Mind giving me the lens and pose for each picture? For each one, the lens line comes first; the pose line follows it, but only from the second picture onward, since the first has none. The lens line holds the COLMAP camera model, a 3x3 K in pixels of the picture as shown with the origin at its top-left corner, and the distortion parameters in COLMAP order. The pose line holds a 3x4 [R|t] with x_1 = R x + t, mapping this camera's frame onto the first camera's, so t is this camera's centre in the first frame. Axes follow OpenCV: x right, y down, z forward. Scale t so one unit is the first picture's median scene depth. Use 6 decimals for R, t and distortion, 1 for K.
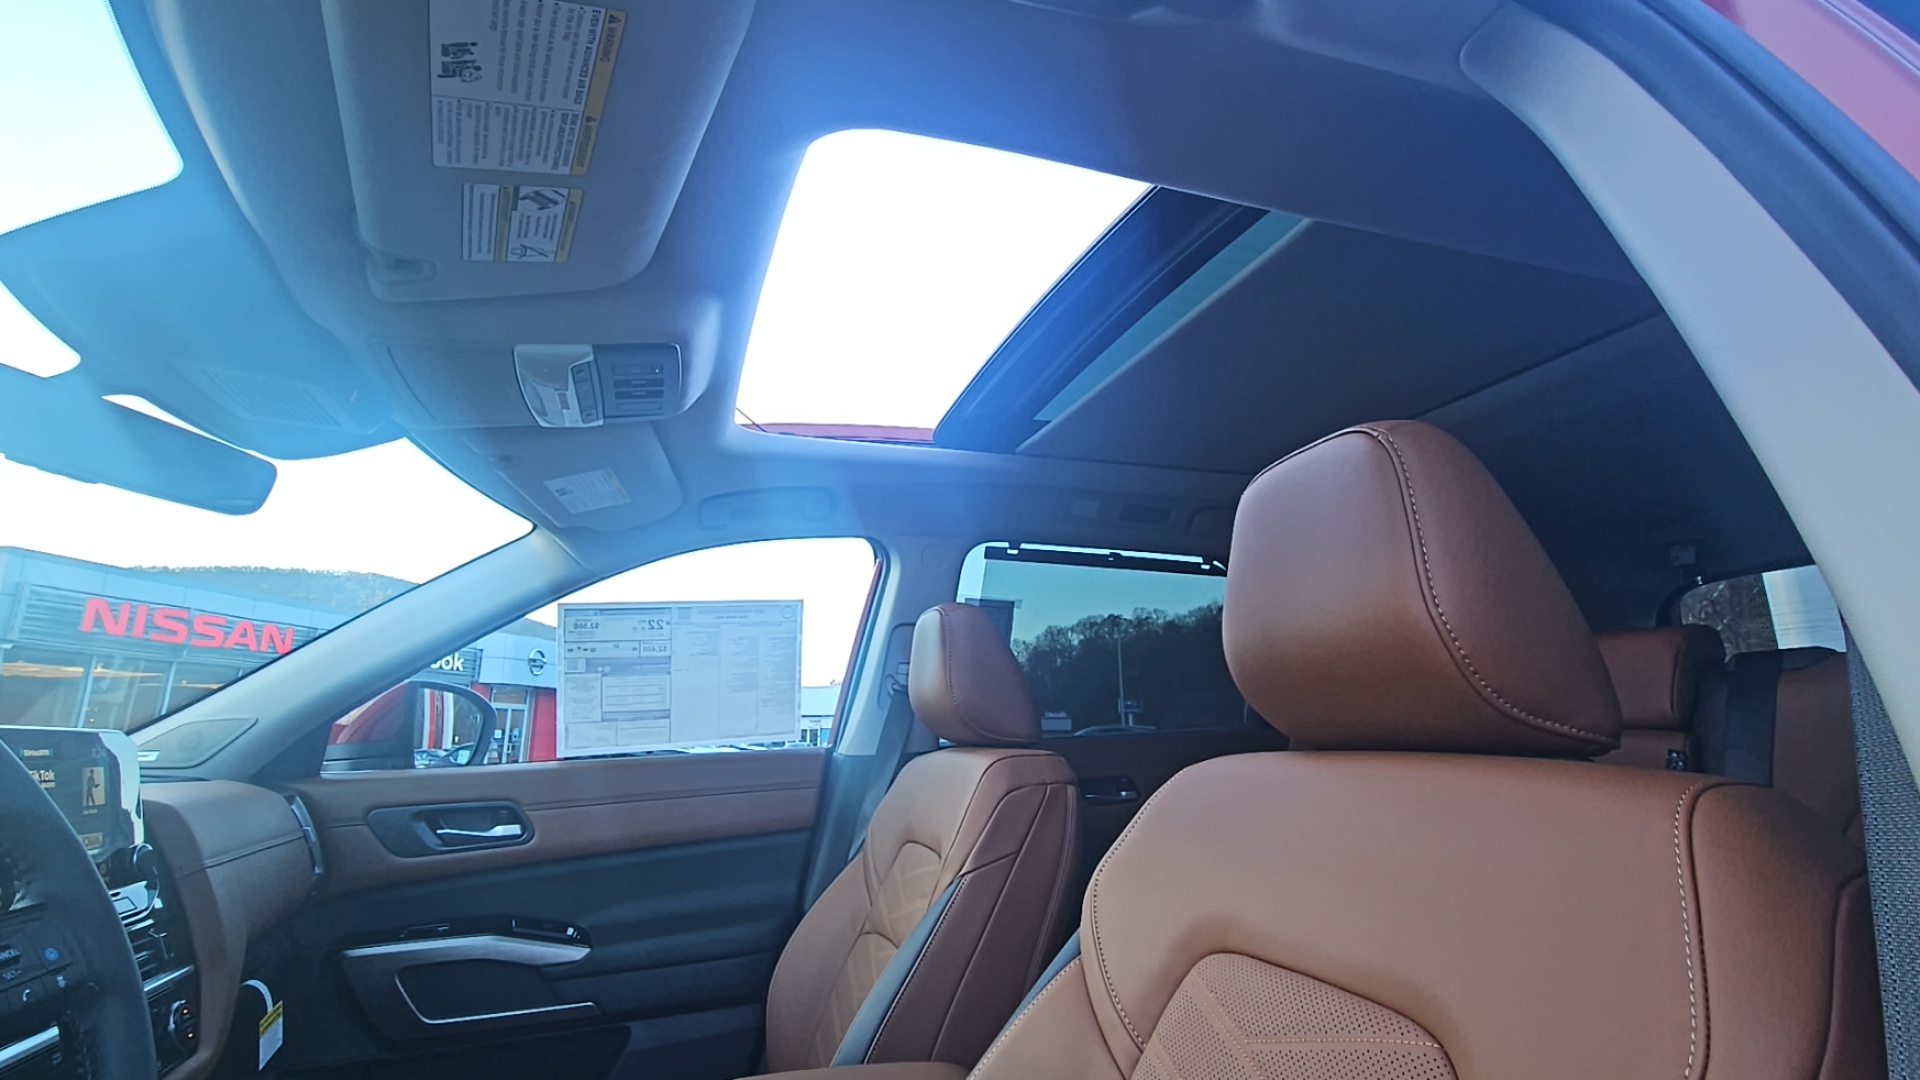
lens RADIAL K [[856.4, 0, 956.5], [0, 856.4, 533.6], [0, 0, 1]] dist [0.001835, 0.000296]
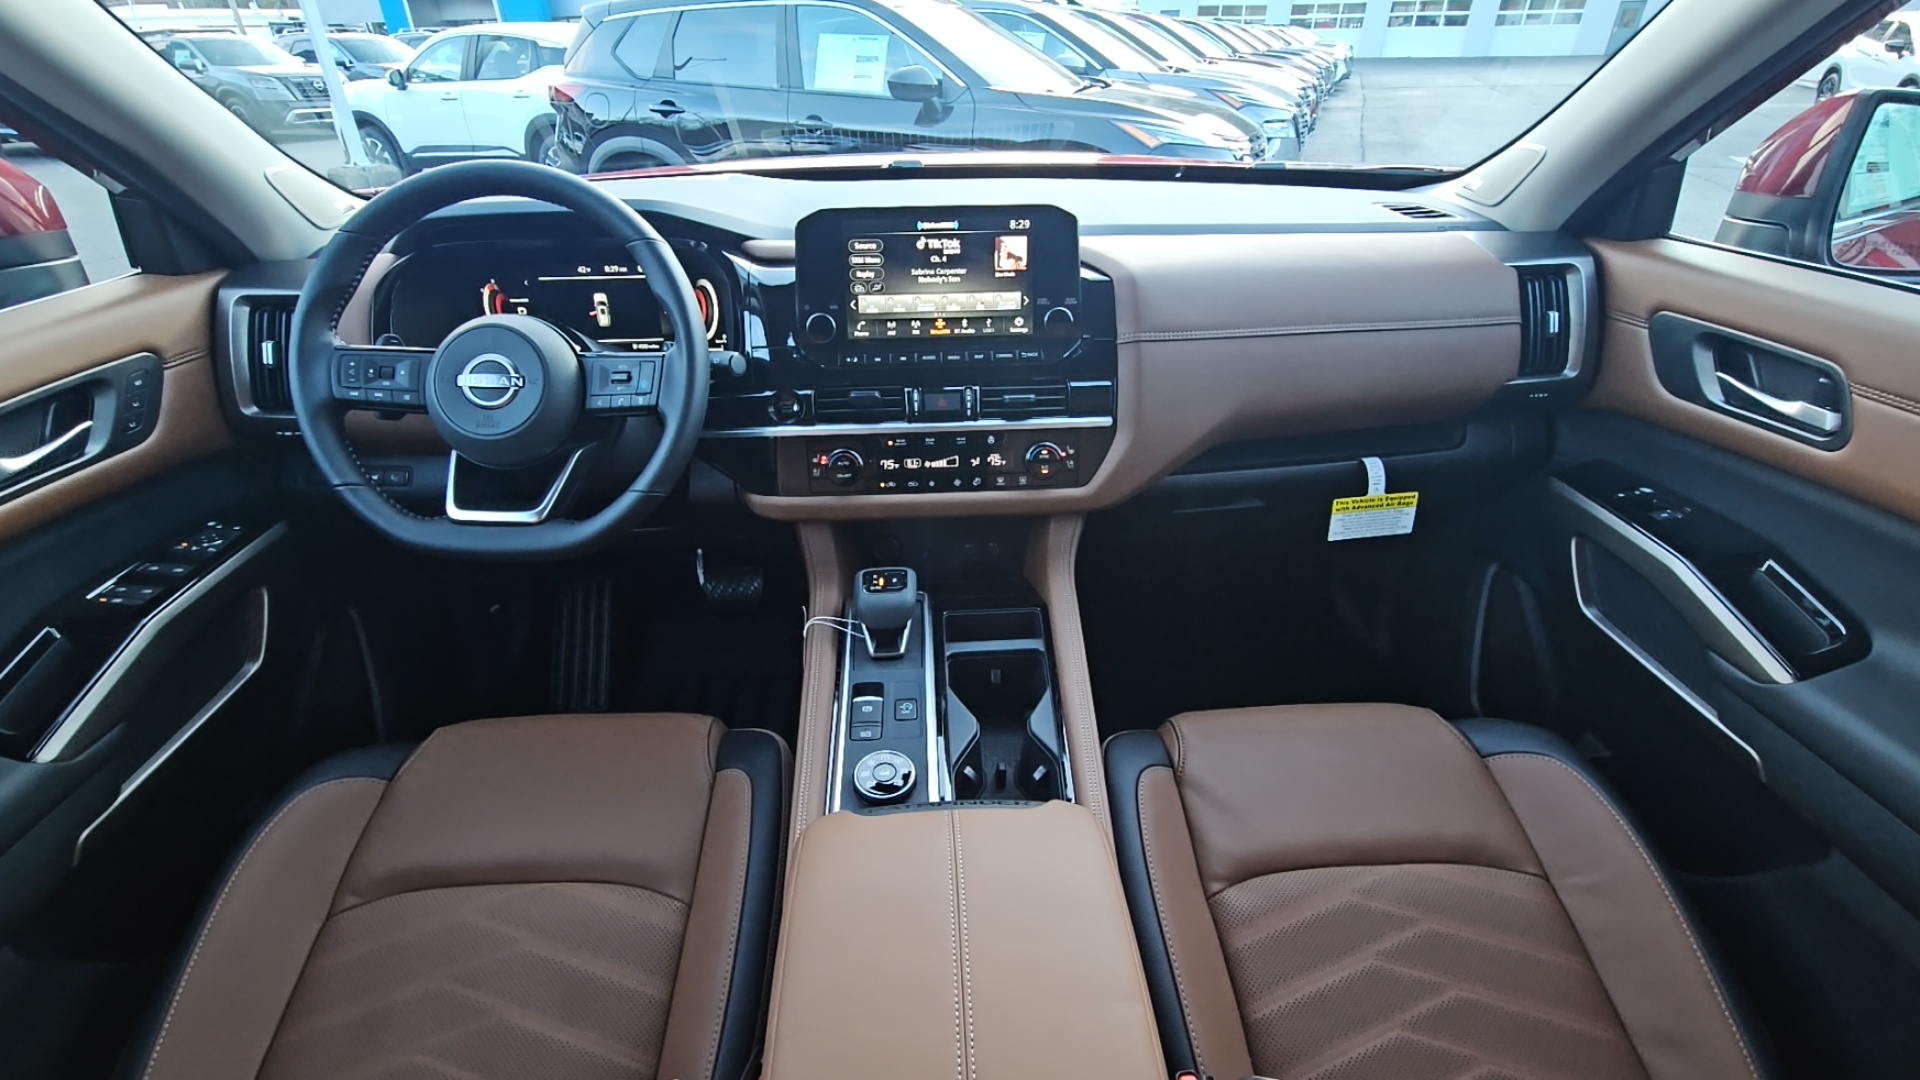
lens RADIAL K [[856.4, 0, 956.5], [0, 856.4, 533.6], [0, 0, 1]] dist [0.001835, 0.000296]
pose [[-0.280072, 0.494360, -0.822902, 0.110287], [0.237323, 0.866257, 0.439633, 0.045081], [0.930181, -0.072164, -0.359937, 0.694615]]
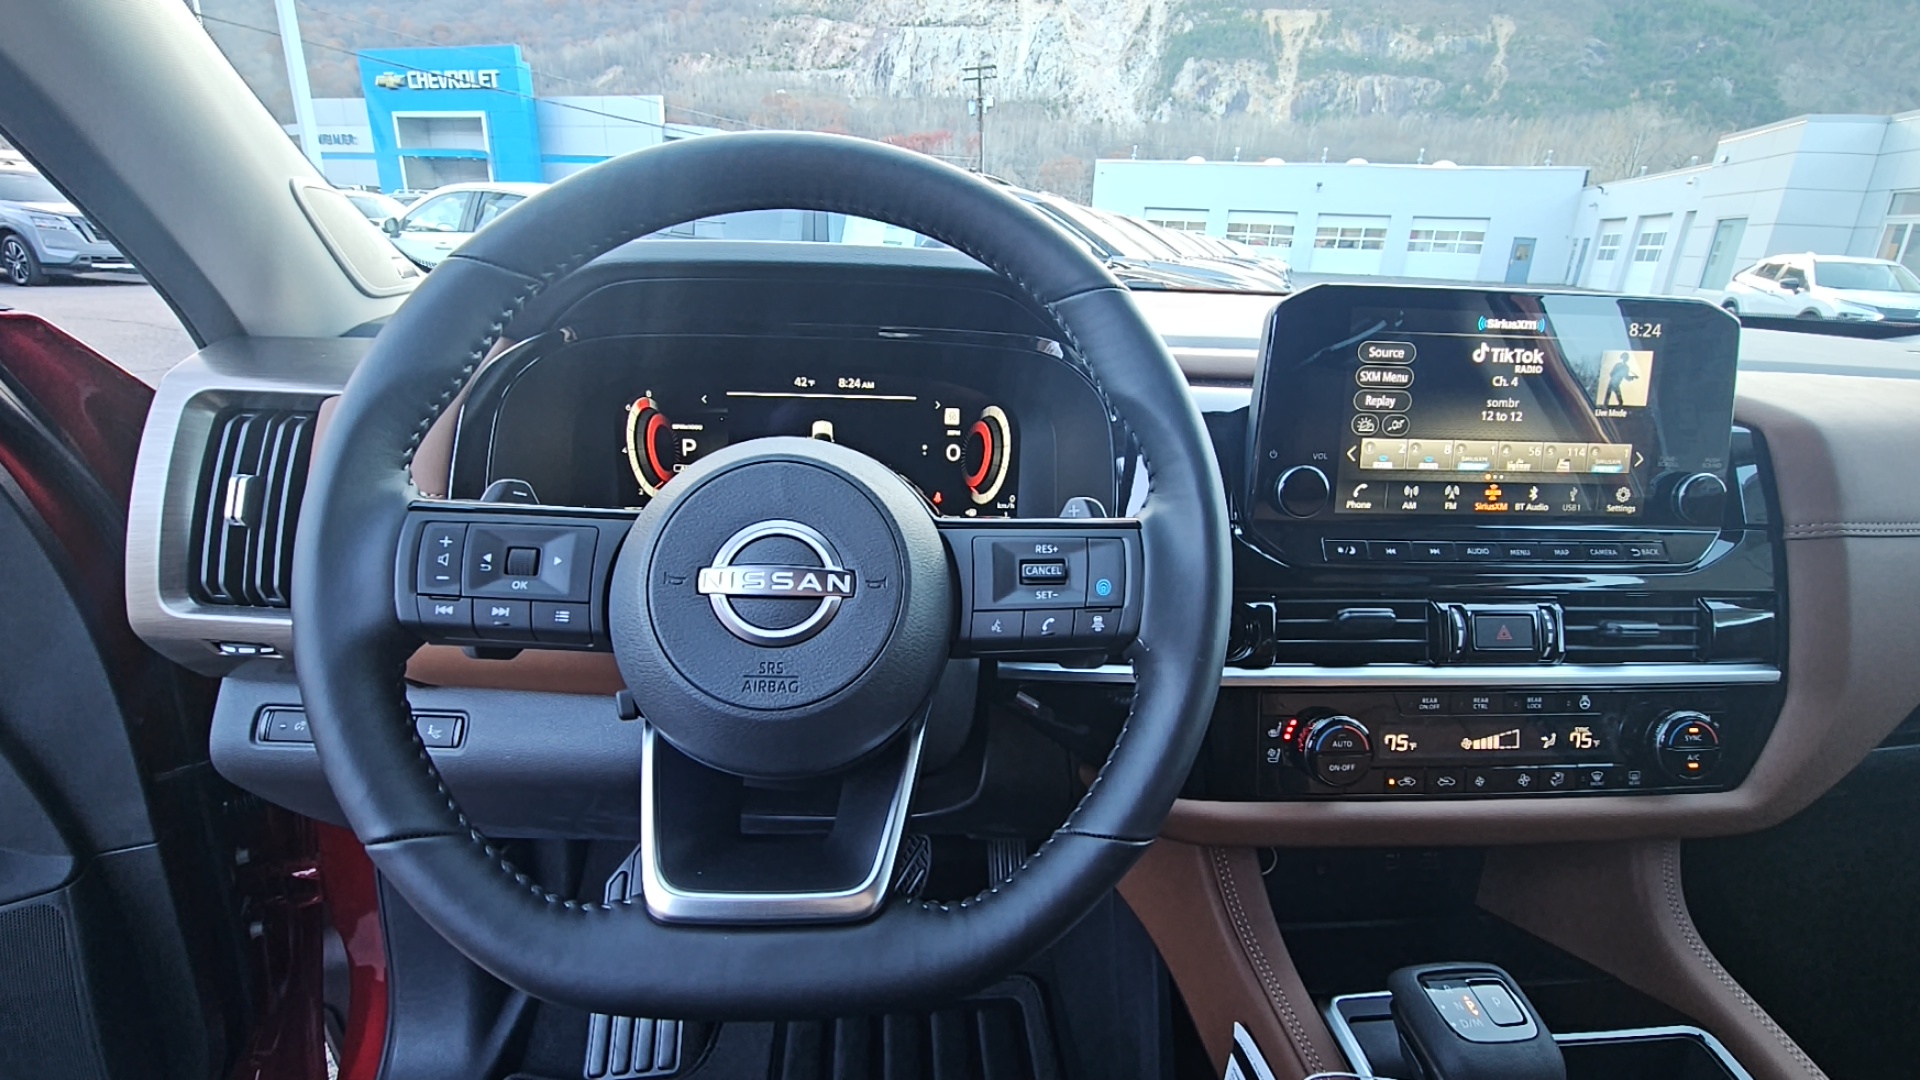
lens RADIAL K [[856.4, 0, 956.5], [0, 856.4, 533.6], [0, 0, 1]] dist [0.001835, 0.000296]
pose [[-0.242193, 0.319104, -0.916251, -0.102204], [0.188467, 0.941851, 0.278202, 0.061357], [0.951747, -0.105304, -0.288250, 0.348666]]
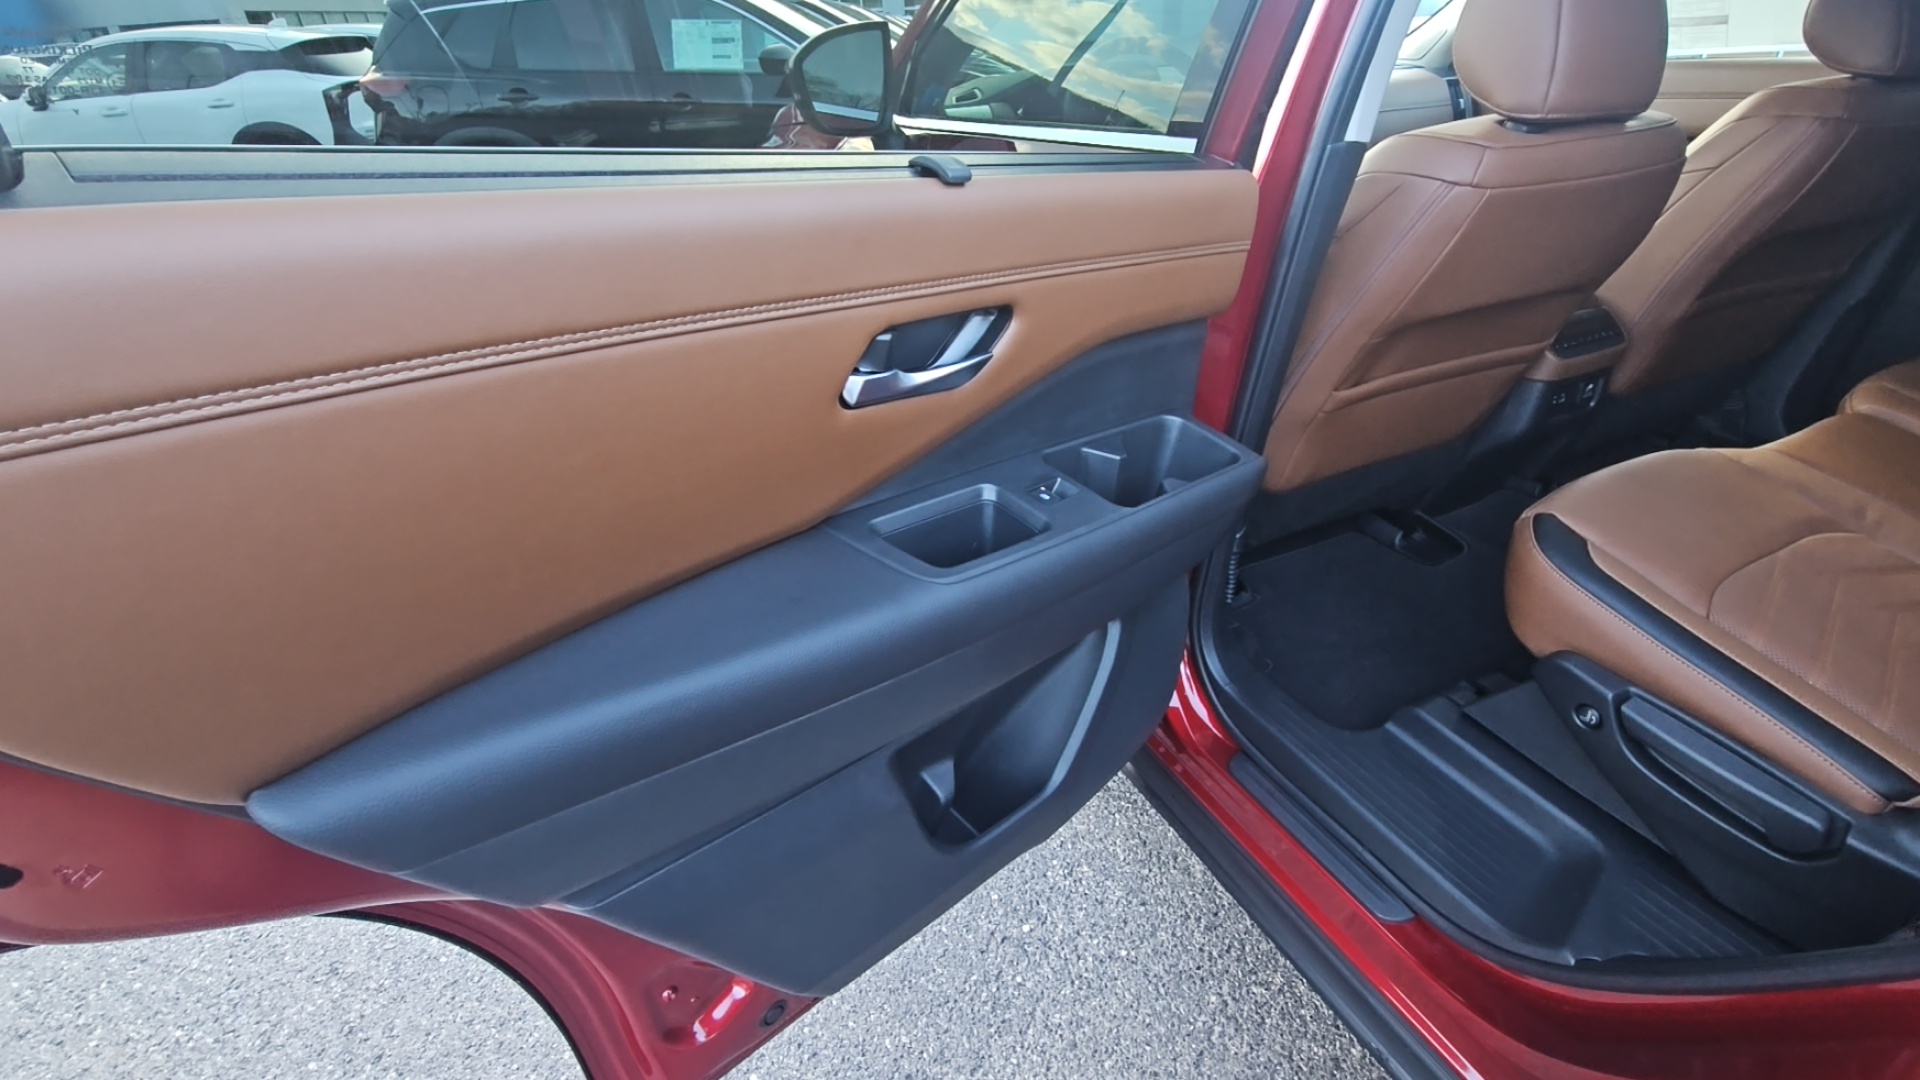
lens RADIAL K [[867.8, 0, 954.9], [0, 867.8, 529.9], [0, 0, 1]] dist [0.009871, -0.006910]
pose [[0.105307, 0.507847, -0.854987, 1.005263], [0.266933, 0.813779, 0.516247, -0.123167], [0.957944, -0.282588, -0.049865, -0.137487]]
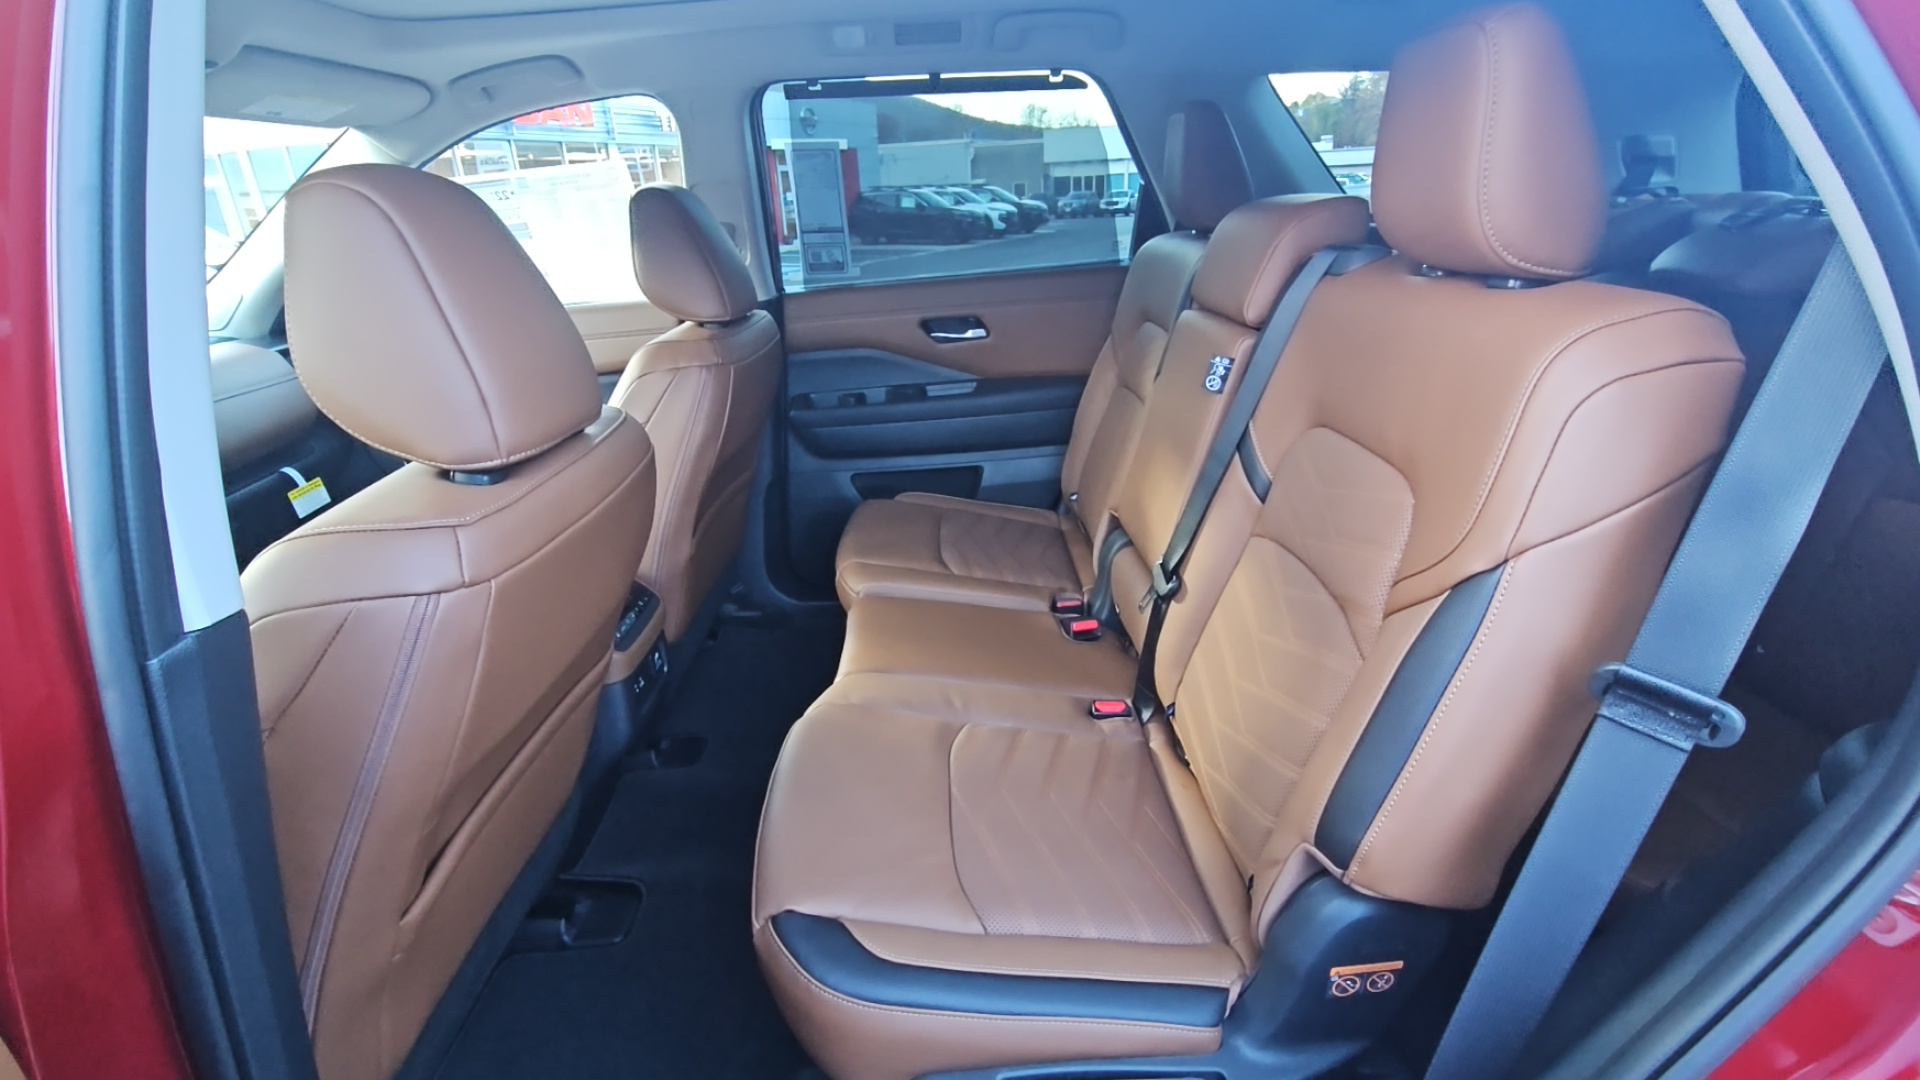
lens RADIAL K [[856.4, 0, 956.5], [0, 856.4, 533.6], [0, 0, 1]] dist [0.001835, 0.000296]
pose [[0.945901, 0.088624, -0.312117, 0.678023], [0.110473, 0.816523, 0.566645, -0.116409], [0.305069, -0.570470, 0.762559, 0.064263]]
